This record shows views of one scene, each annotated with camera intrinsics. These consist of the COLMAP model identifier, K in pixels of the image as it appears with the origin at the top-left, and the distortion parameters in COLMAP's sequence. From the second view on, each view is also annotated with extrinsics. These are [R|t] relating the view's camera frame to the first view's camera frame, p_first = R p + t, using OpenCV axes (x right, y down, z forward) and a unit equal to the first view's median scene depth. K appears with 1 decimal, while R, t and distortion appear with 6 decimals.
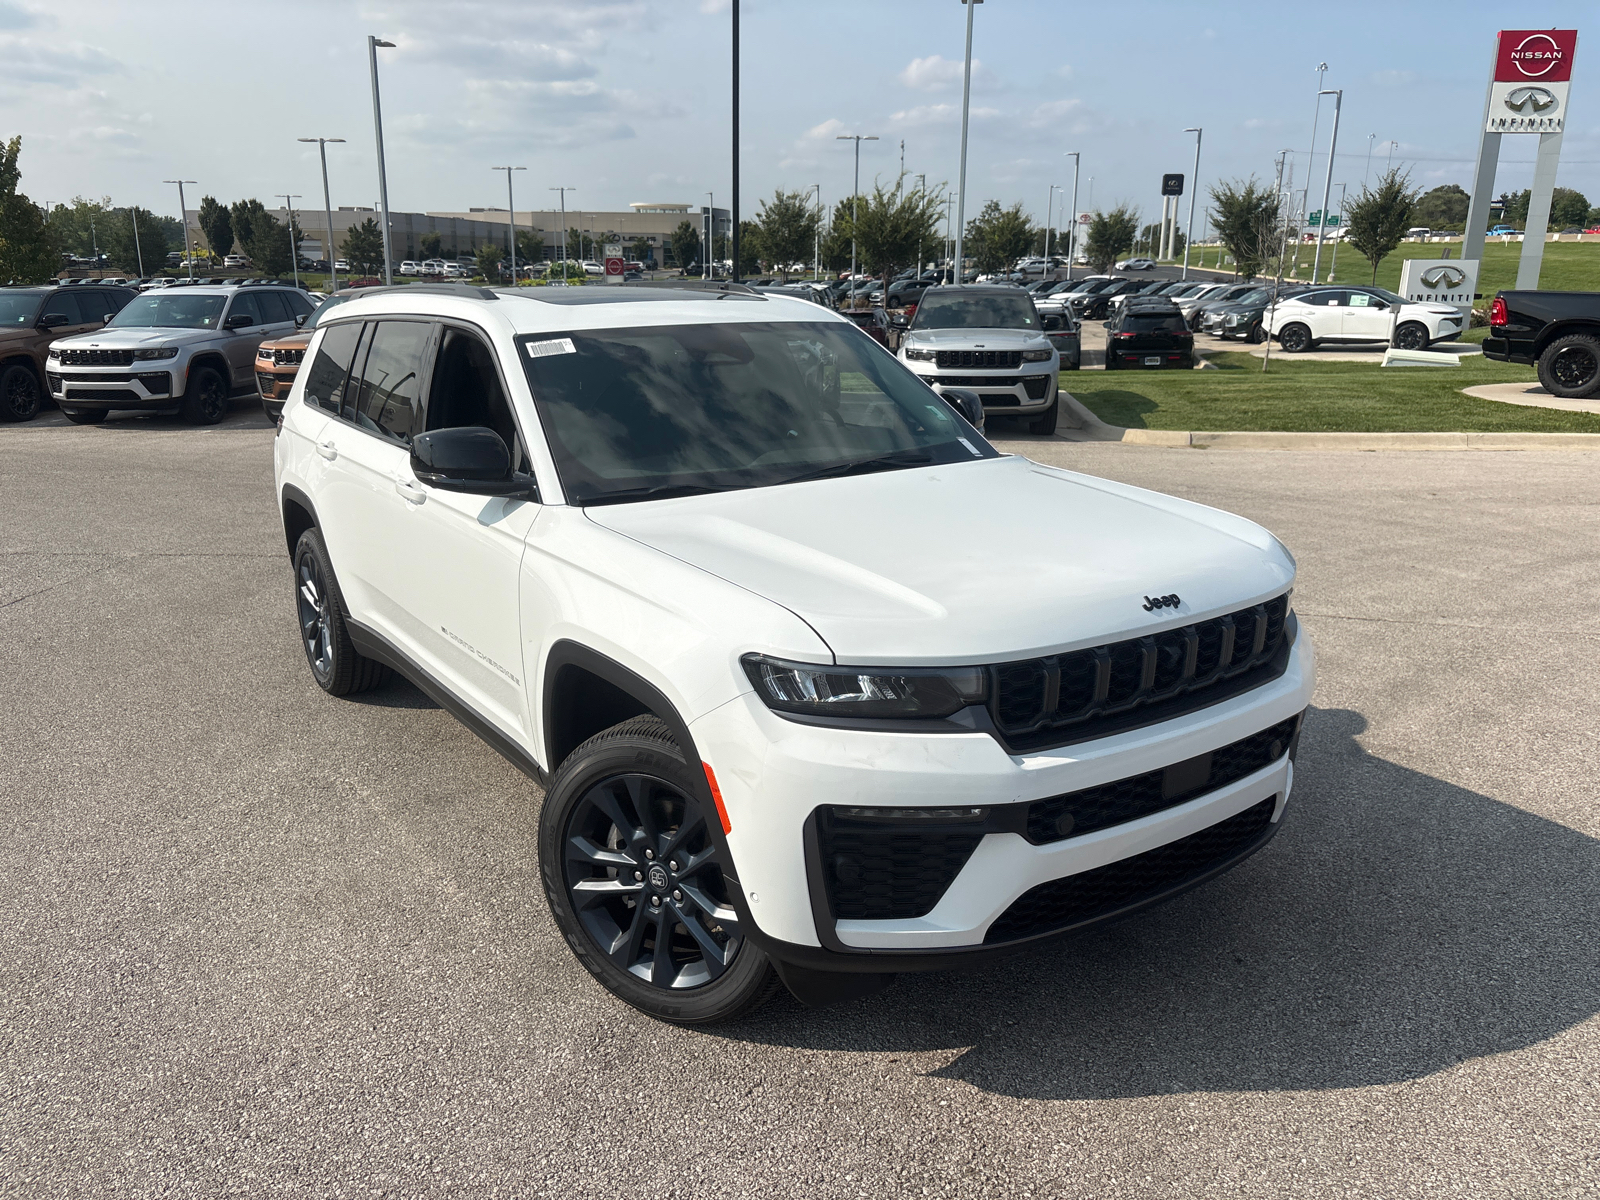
lens RADIAL K [[1221.6, 0, 791.5], [0, 1221.6, 619.9], [0, 0, 1]] dist [0.003953, -0.012249]
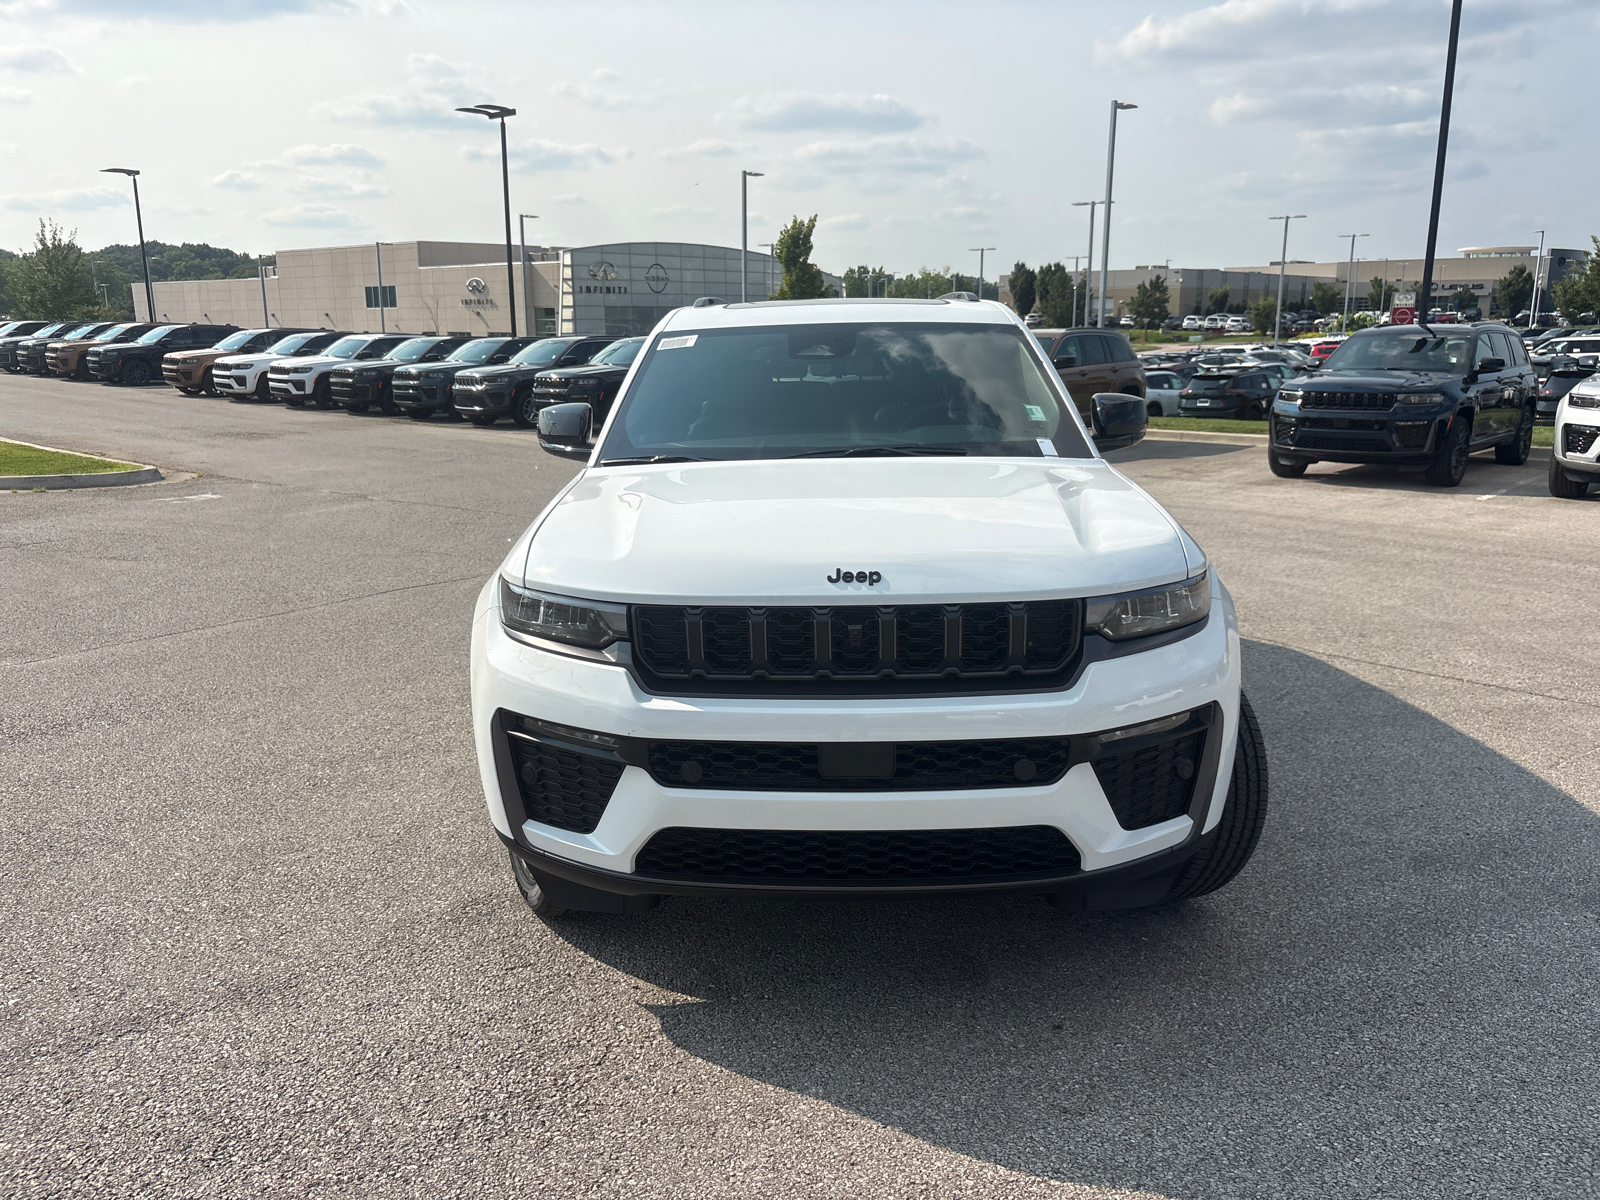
lens RADIAL K [[1212.4, 0, 790.2], [0, 1212.4, 595.9], [0, 0, 1]] dist [0.038798, -0.034183]
pose [[0.816187, 0.114480, -0.566334, 0.156133], [-0.148844, 0.988752, -0.014641, 0.004283], [0.558287, 0.096245, 0.824046, 0.035144]]
